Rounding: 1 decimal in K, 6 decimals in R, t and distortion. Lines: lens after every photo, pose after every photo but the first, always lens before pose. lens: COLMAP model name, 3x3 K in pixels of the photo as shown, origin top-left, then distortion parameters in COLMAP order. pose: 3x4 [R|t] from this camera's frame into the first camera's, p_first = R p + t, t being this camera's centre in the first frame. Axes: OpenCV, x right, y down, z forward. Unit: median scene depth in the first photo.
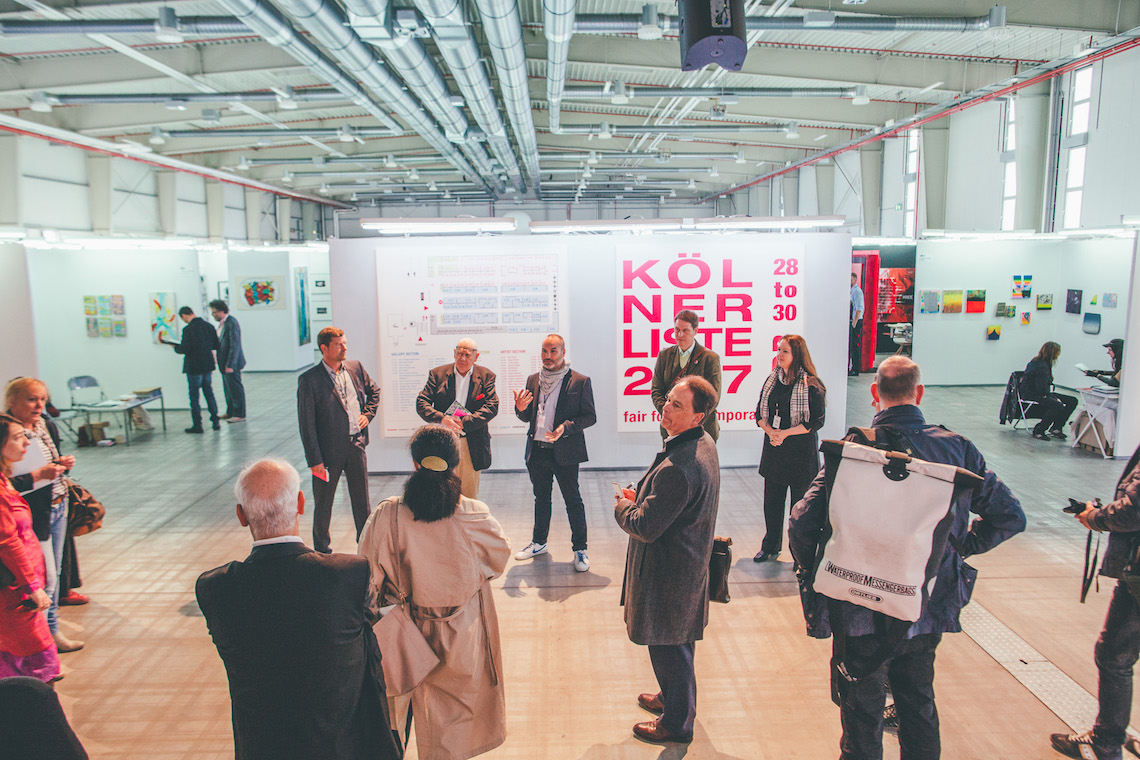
lens RADIAL K [[780.1, 0, 570.0], [0, 780.1, 380.0], [0, 0, 1]] dist [-0.059231, 0.058906]
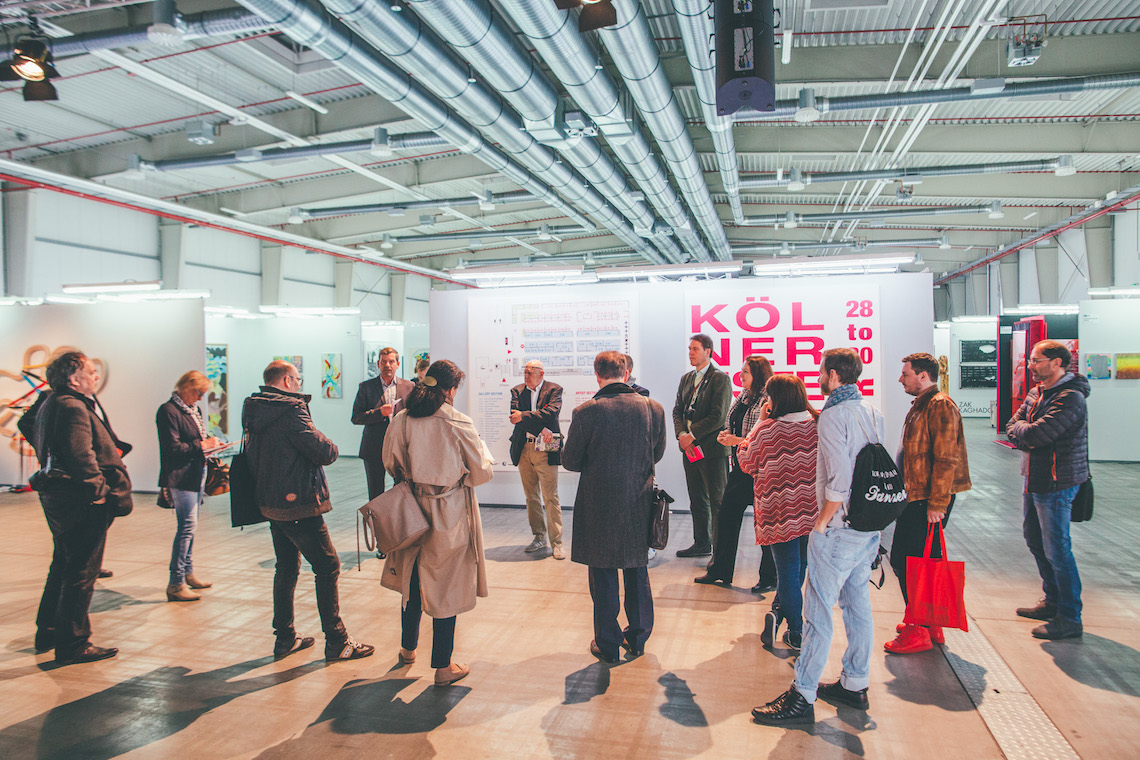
lens RADIAL K [[770.8, 0, 570.0], [0, 770.8, 380.0], [0, 0, 1]] dist [-0.058716, 0.056390]
pose [[0.963473, 0.005992, -0.267740, 0.051678], [-0.039053, 0.992206, -0.118330, 0.019807], [0.264944, 0.124464, 0.956197, -0.001525]]
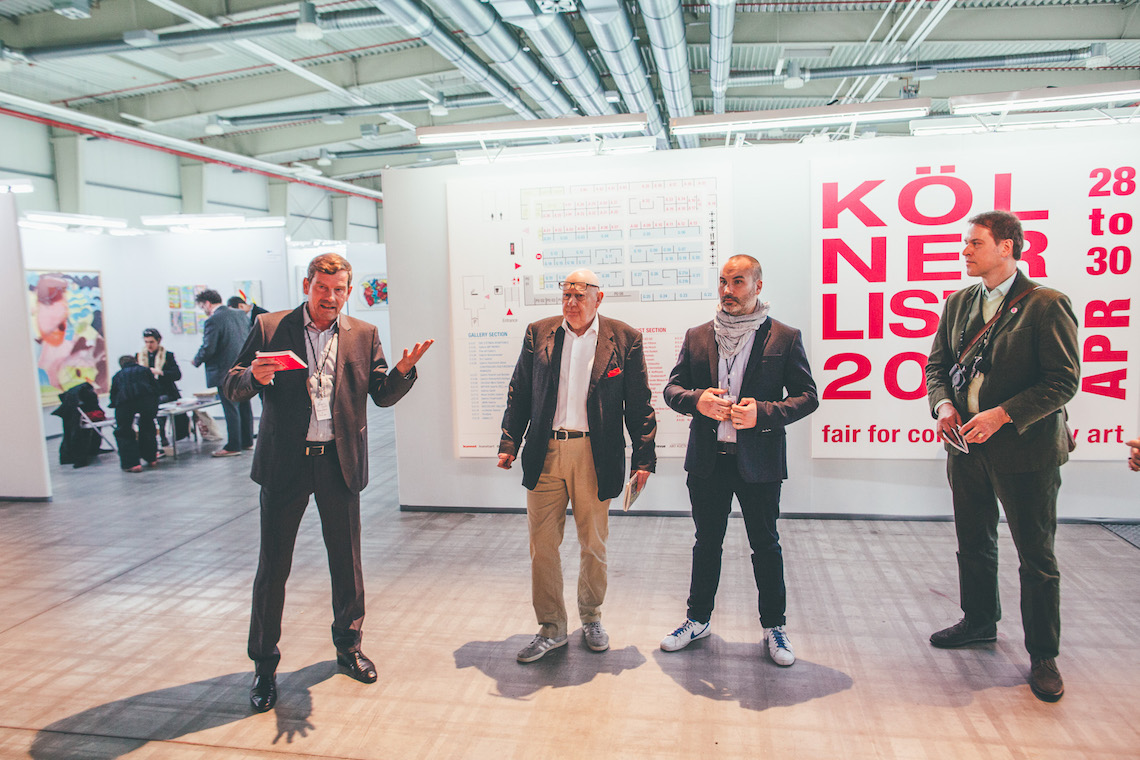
lens RADIAL K [[780.1, 0, 570.0], [0, 780.1, 380.0], [0, 0, 1]] dist [-0.059231, 0.058906]
pose [[0.977976, 0.005506, -0.208644, 0.000046], [-0.011789, 0.999513, -0.028881, 0.006950], [0.208383, 0.030704, 0.977565, 0.098431]]
